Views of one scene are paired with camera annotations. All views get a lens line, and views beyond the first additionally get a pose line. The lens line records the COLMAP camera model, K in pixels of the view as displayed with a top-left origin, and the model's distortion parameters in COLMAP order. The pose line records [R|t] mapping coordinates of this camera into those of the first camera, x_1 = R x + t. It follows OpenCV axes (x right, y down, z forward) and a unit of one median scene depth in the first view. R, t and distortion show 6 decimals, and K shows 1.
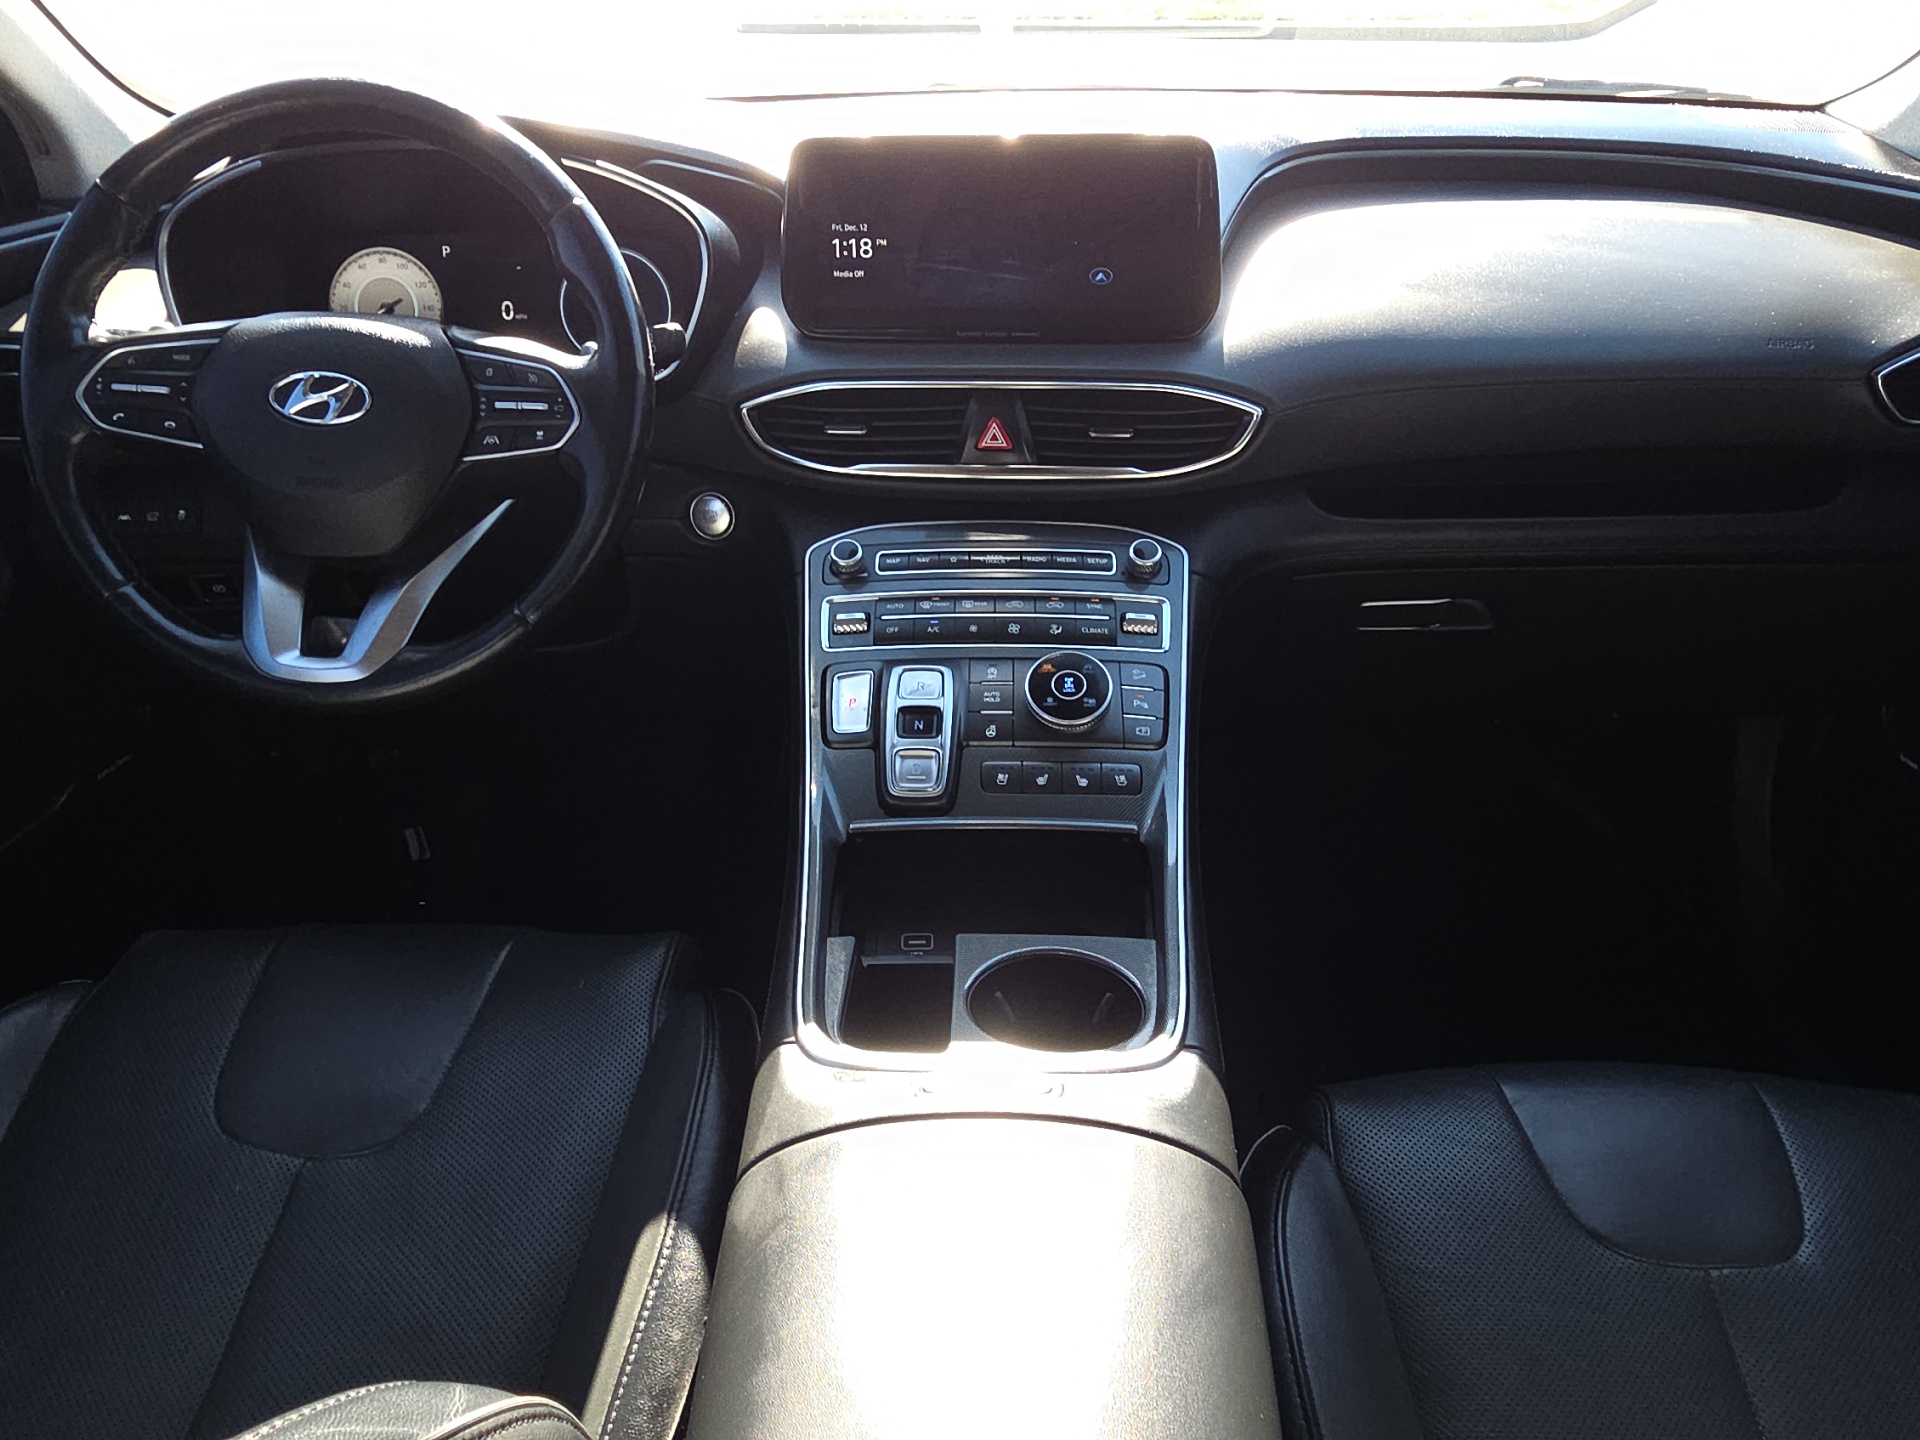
lens RADIAL K [[1395.9, 0, 958.8], [0, 1395.9, 712.5], [0, 0, 1]] dist [-0.003286, 0.011022]
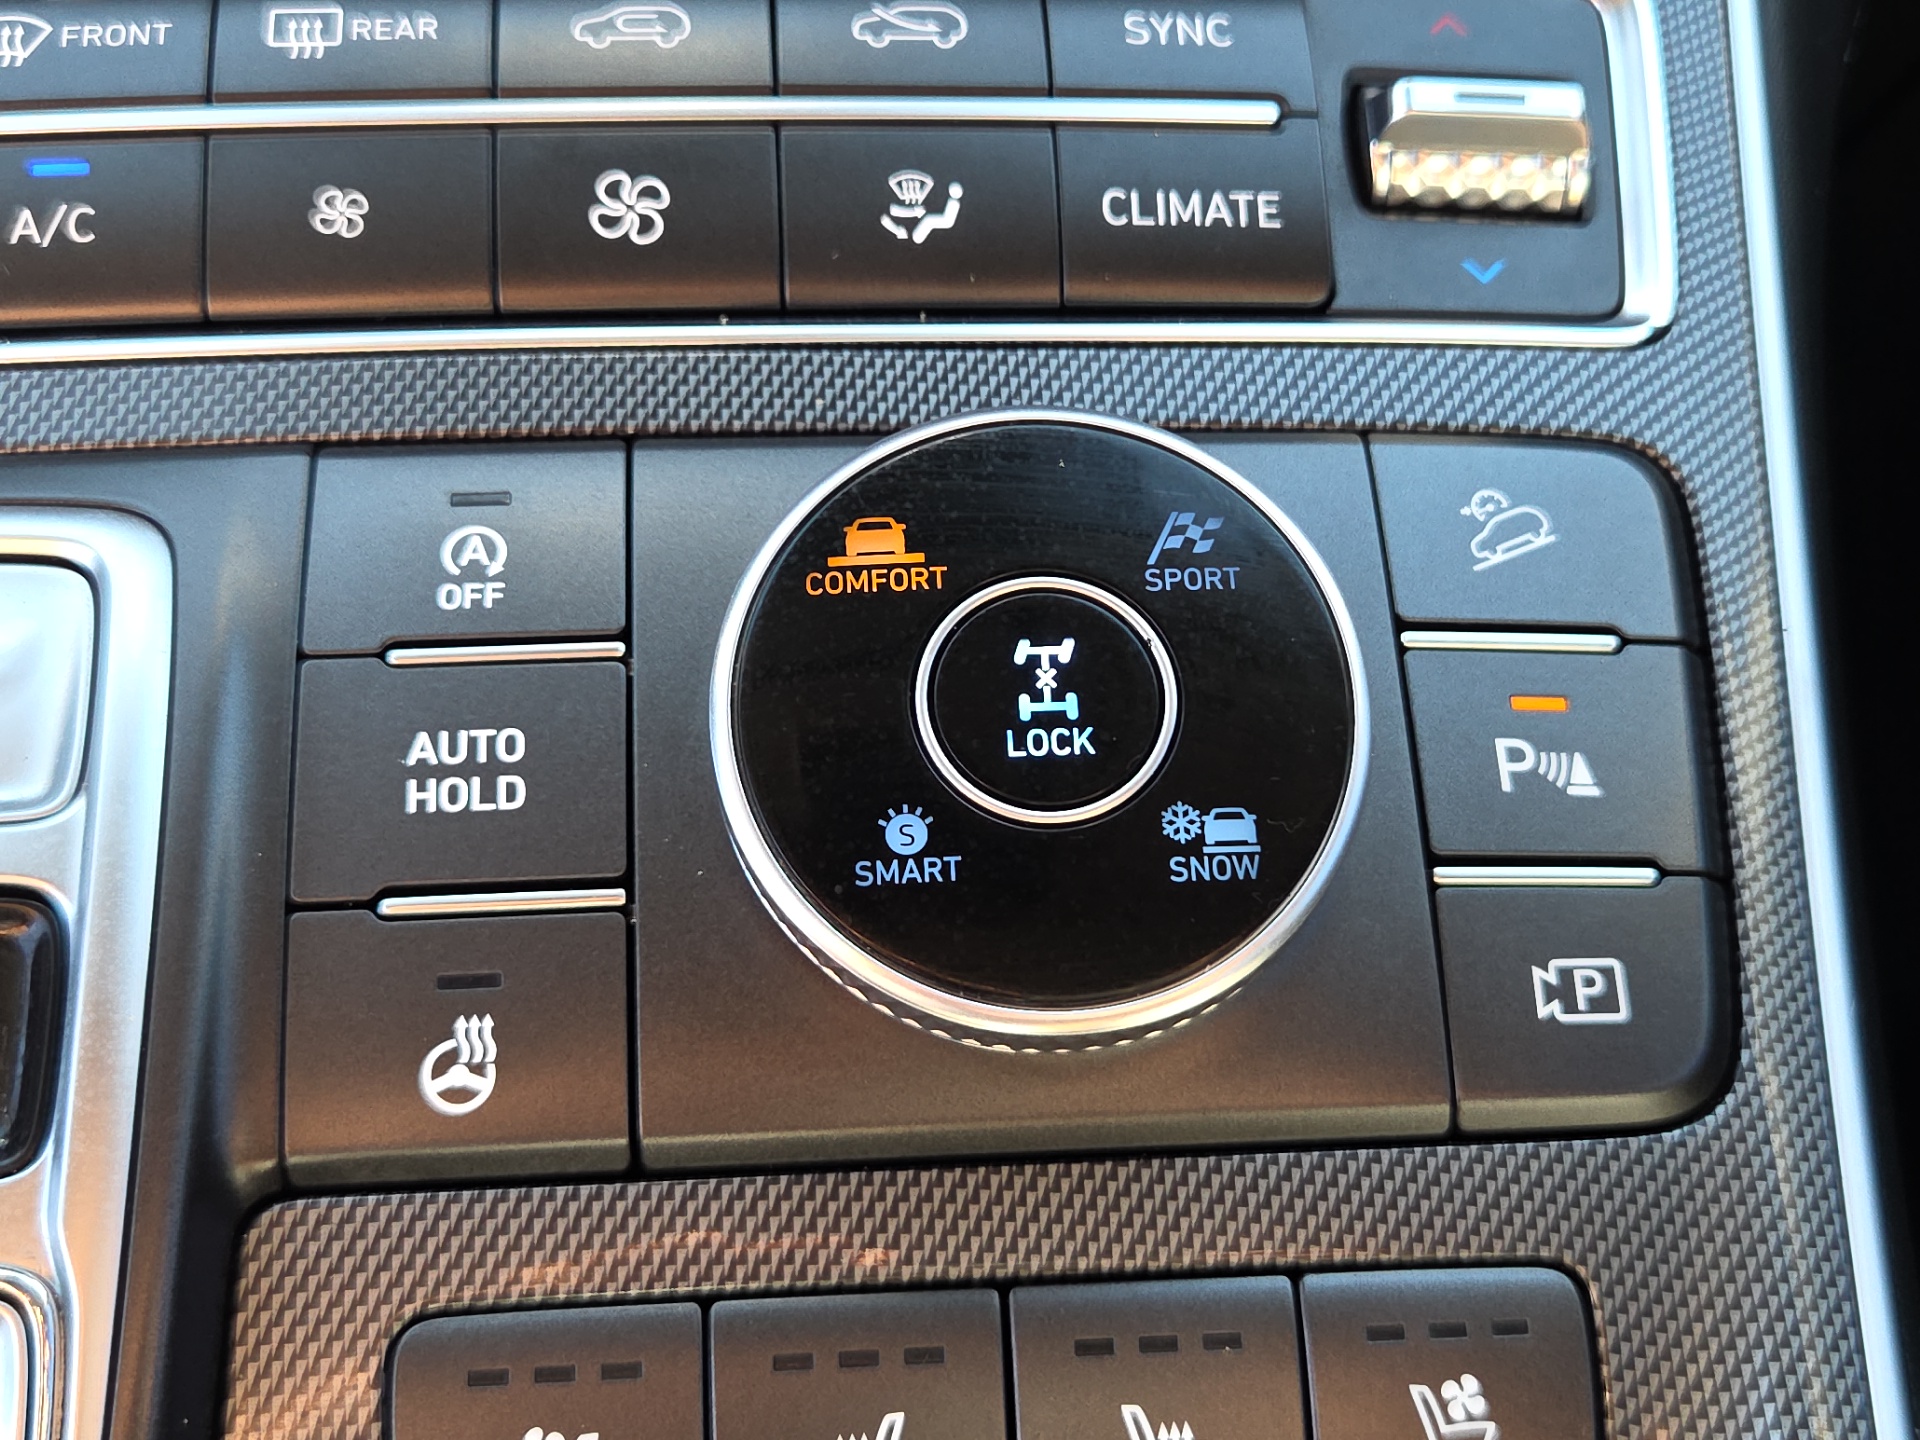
lens RADIAL K [[2730.1, 0, 971.9], [0, 2730.1, 714.8], [0, 0, 1]] dist [0.029250, 0.000000]
pose [[0.993946, -0.042589, 0.101284, 0.043709], [0.019441, 0.975446, 0.219380, -0.070388], [-0.108140, -0.216082, 0.970368, 0.714653]]
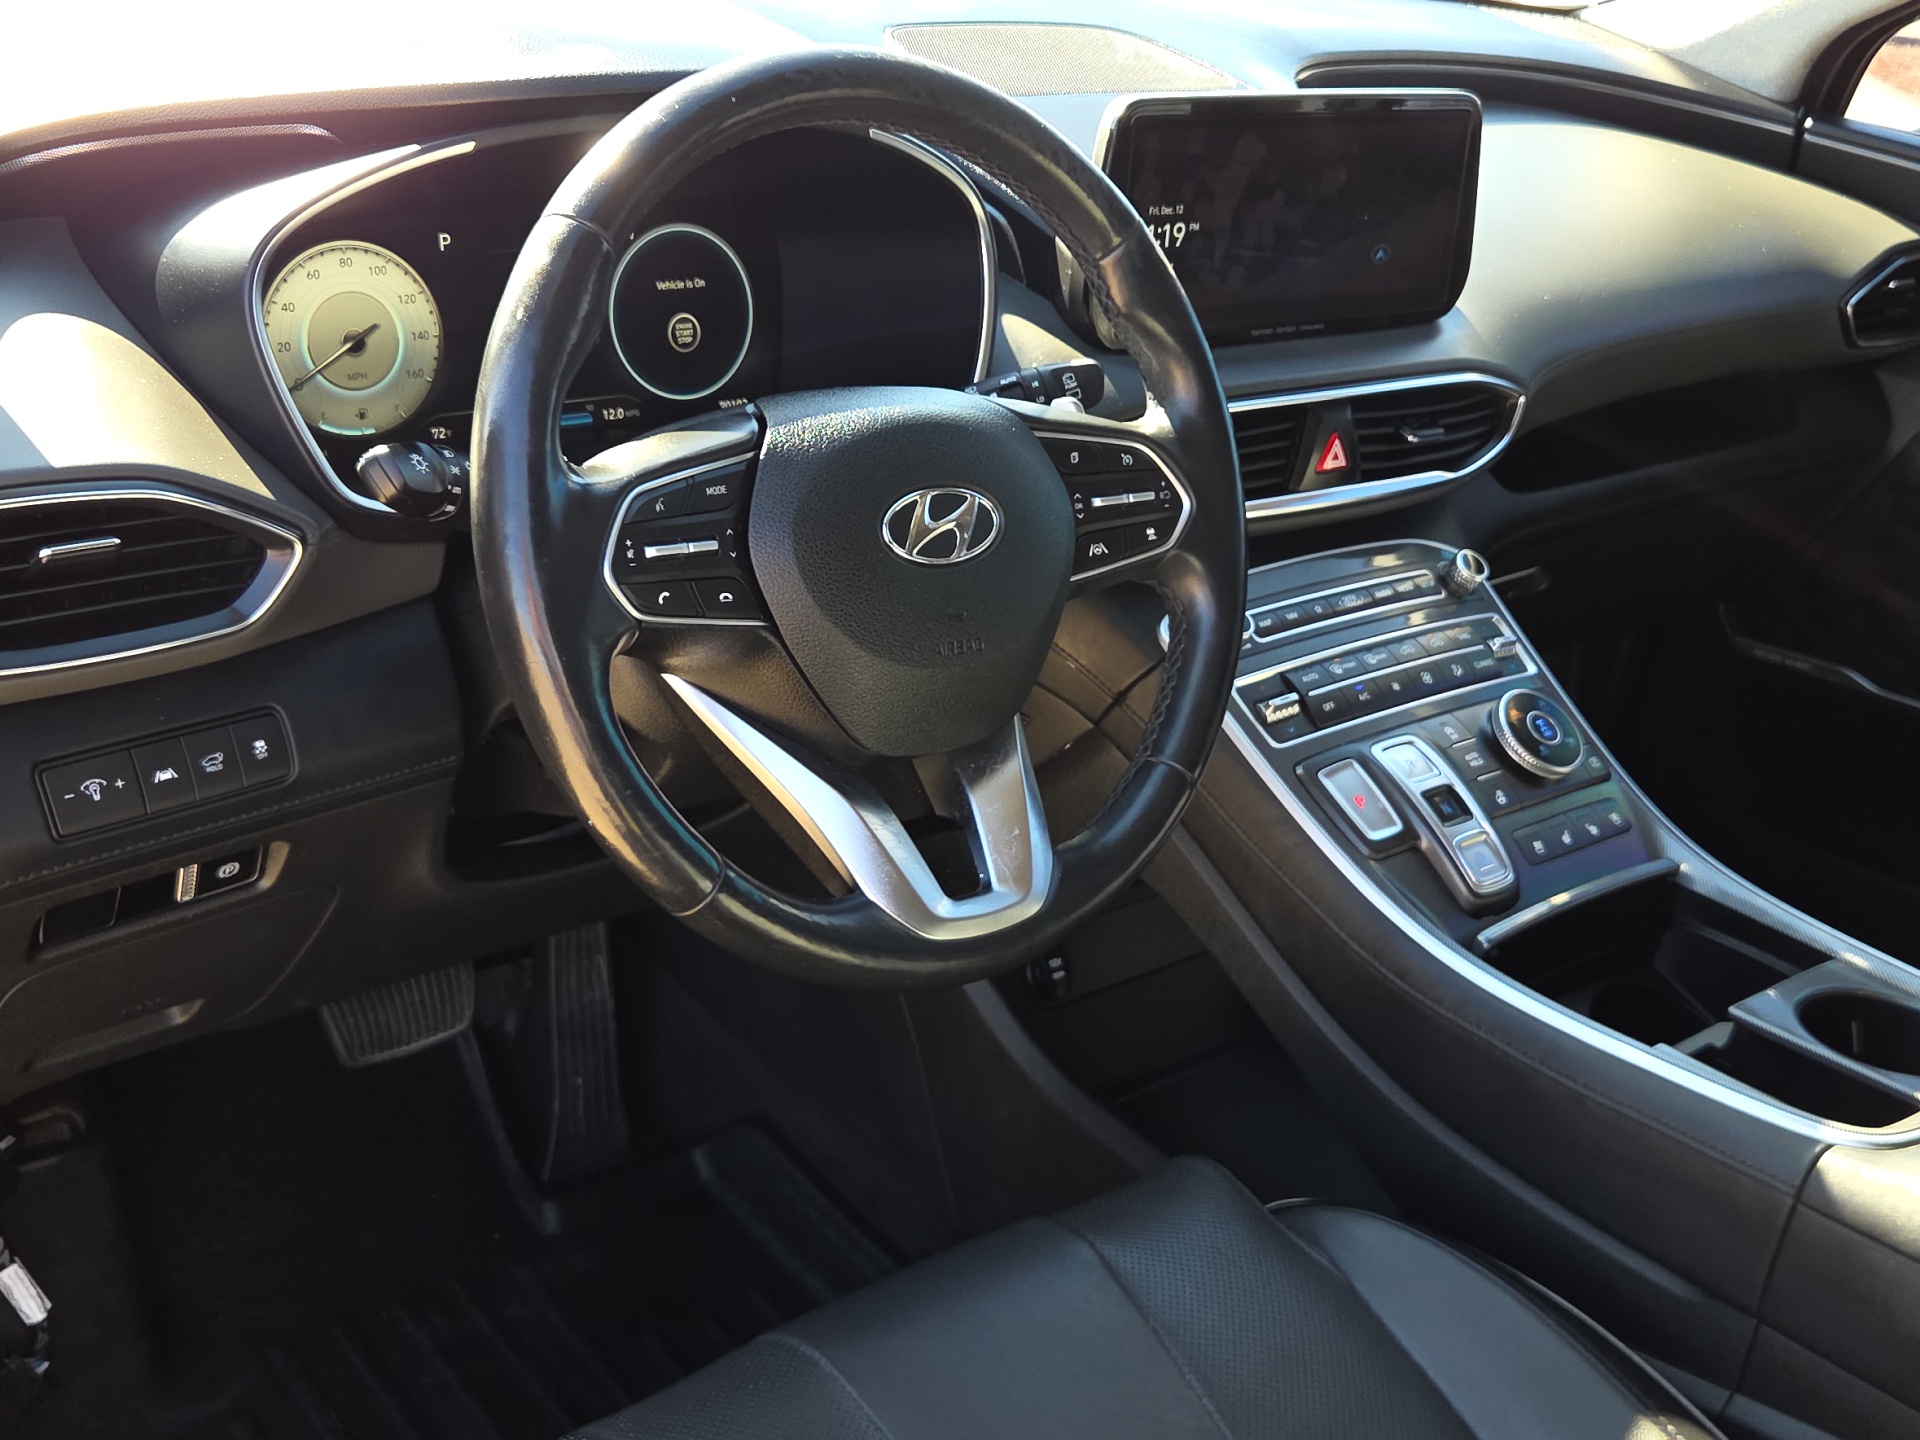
lens RADIAL K [[2253.9, 0, 973.7], [0, 2253.9, 701.6], [0, 0, 1]] dist [0.045128, 0.000000]
pose [[0.732782, -0.185907, 0.654575, -1.064176], [0.187493, 0.979881, 0.068403, -0.191616], [-0.654123, 0.072604, 0.752896, 0.147675]]
